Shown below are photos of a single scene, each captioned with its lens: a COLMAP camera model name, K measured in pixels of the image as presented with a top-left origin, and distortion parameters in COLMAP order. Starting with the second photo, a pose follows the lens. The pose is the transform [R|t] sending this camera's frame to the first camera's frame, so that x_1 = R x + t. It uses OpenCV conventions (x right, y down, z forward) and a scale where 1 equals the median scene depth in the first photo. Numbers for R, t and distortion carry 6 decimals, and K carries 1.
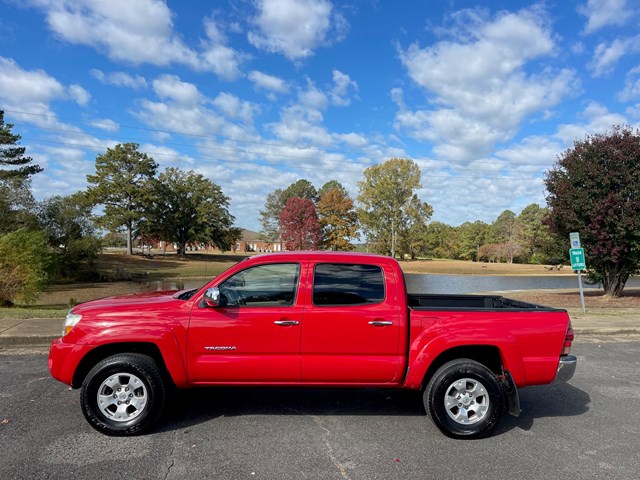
lens RADIAL K [[490.3, 0, 322.7], [0, 490.3, 240.2], [0, 0, 1]] dist [0.043113, -0.041339]
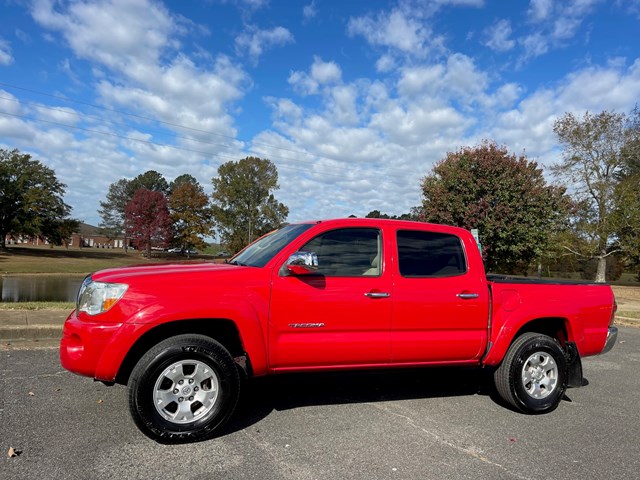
lens RADIAL K [[490.3, 0, 318.3], [0, 490.3, 241.3], [0, 0, 1]] dist [0.043113, -0.041339]
pose [[0.947275, 0.033550, 0.318660, -0.395246], [-0.032563, 0.999434, -0.008424, 0.074209], [-0.318762, -0.002397, 0.947832, 0.187833]]
